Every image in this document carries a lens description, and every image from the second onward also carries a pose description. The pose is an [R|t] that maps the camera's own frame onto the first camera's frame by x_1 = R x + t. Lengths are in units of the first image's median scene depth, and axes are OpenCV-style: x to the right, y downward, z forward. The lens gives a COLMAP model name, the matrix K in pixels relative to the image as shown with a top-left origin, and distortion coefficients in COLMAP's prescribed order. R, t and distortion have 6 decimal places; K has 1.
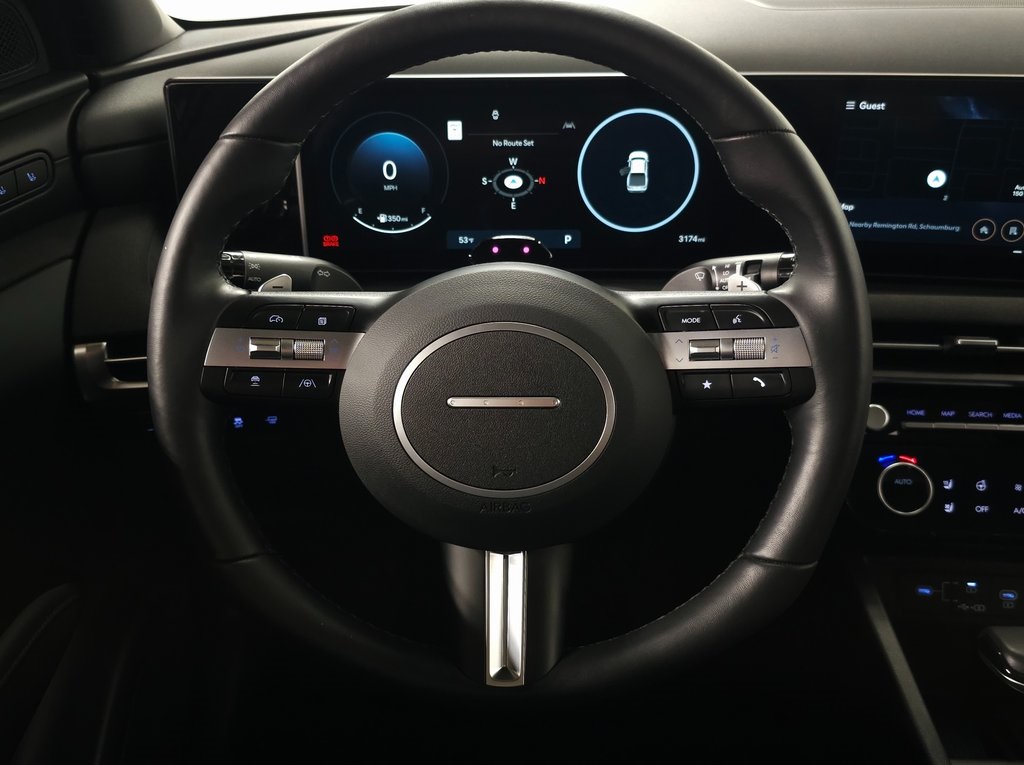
lens RADIAL K [[890.6, 0, 502.5], [0, 890.6, 379.8], [0, 0, 1]] dist [0.039819, -0.067162]
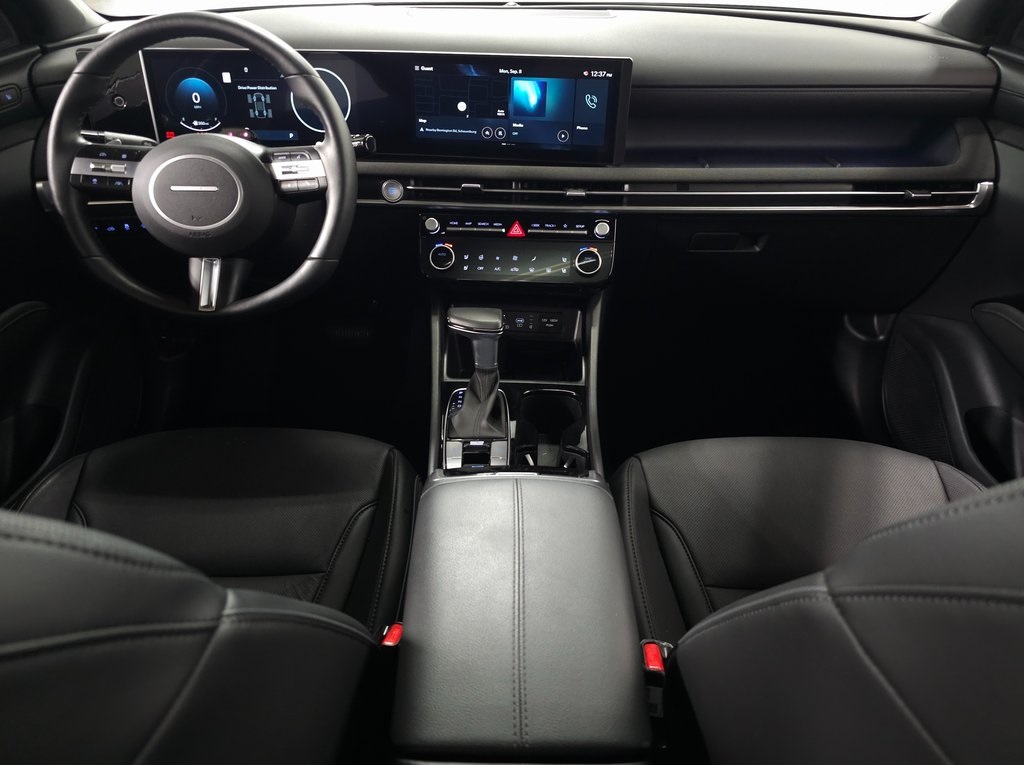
lens RADIAL K [[693.7, 0, 503.3], [0, 693.7, 374.5], [0, 0, 1]] dist [0.037599, -0.041523]
pose [[0.999651, 0.003746, 0.026136, 0.523631], [-0.006326, 0.995033, 0.099349, 0.221197], [-0.025634, -0.099480, 0.994709, -0.633149]]
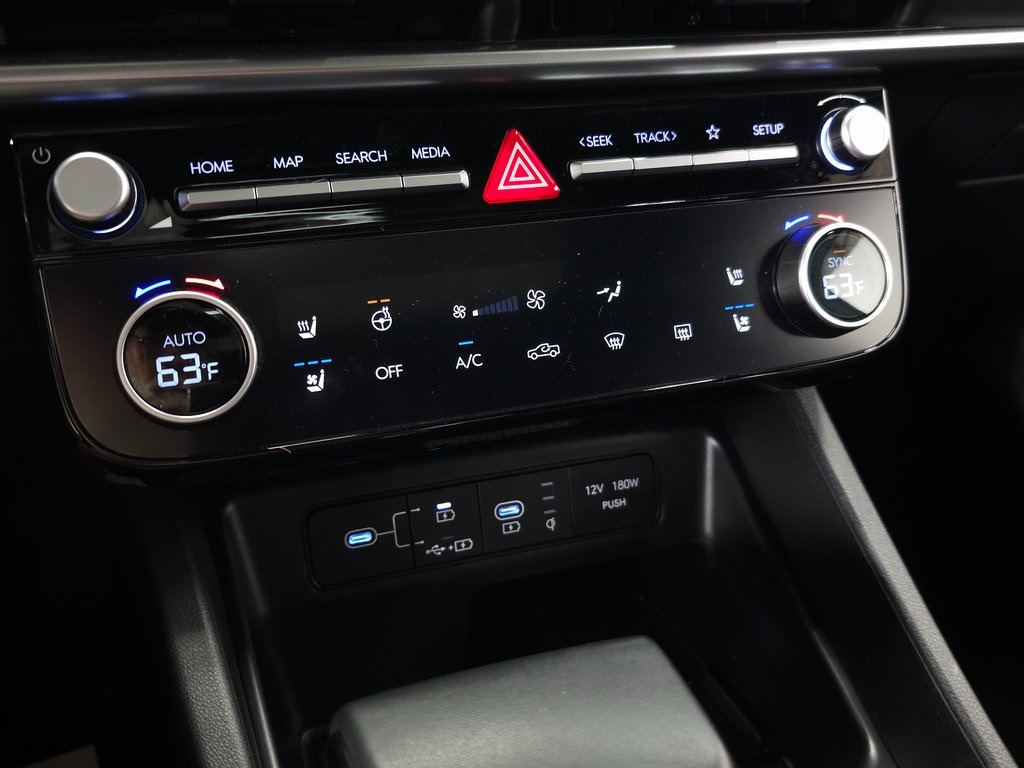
lens RADIAL K [[890.6, 0, 508.8], [0, 890.6, 391.5], [0, 0, 1]] dist [0.039819, -0.067162]
pose [[0.914881, -0.178849, 0.361948, 0.410025], [0.123571, 0.977546, 0.170688, 0.082120], [-0.384348, -0.111433, 0.916438, 0.548461]]
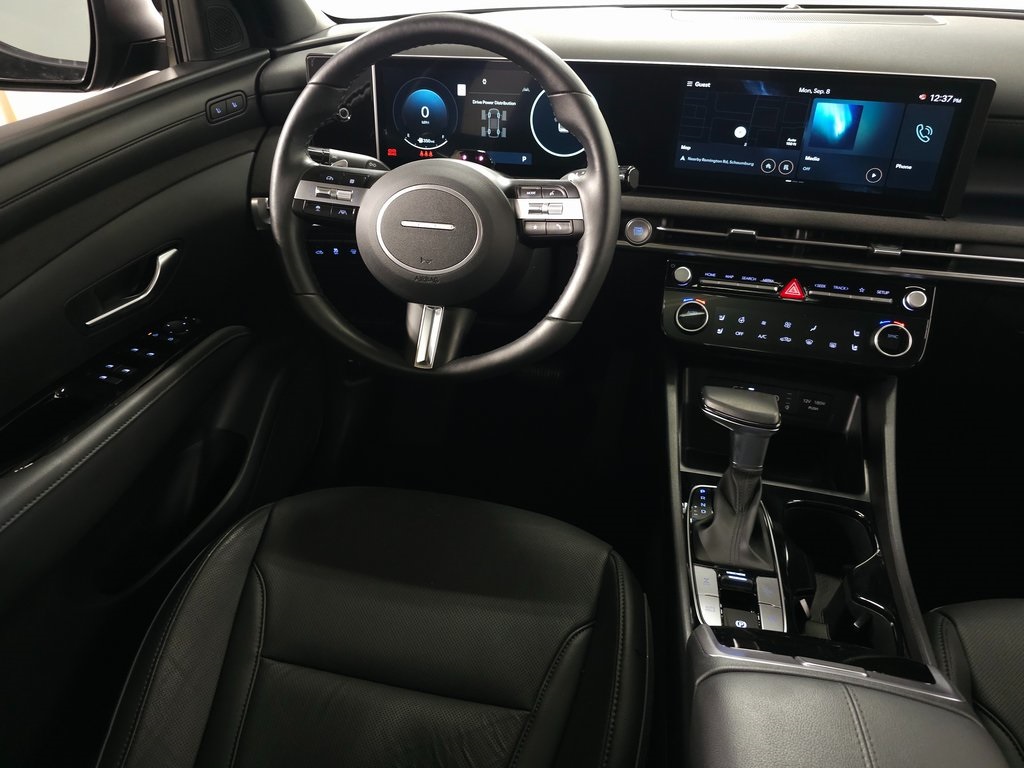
lens RADIAL K [[693.7, 0, 498.6], [0, 693.7, 371.5], [0, 0, 1]] dist [0.037599, -0.041523]
pose [[0.978830, 0.110859, -0.172054, 0.310019], [-0.094318, 0.990351, 0.101529, 0.118703], [0.181649, -0.083152, 0.979841, -0.362182]]
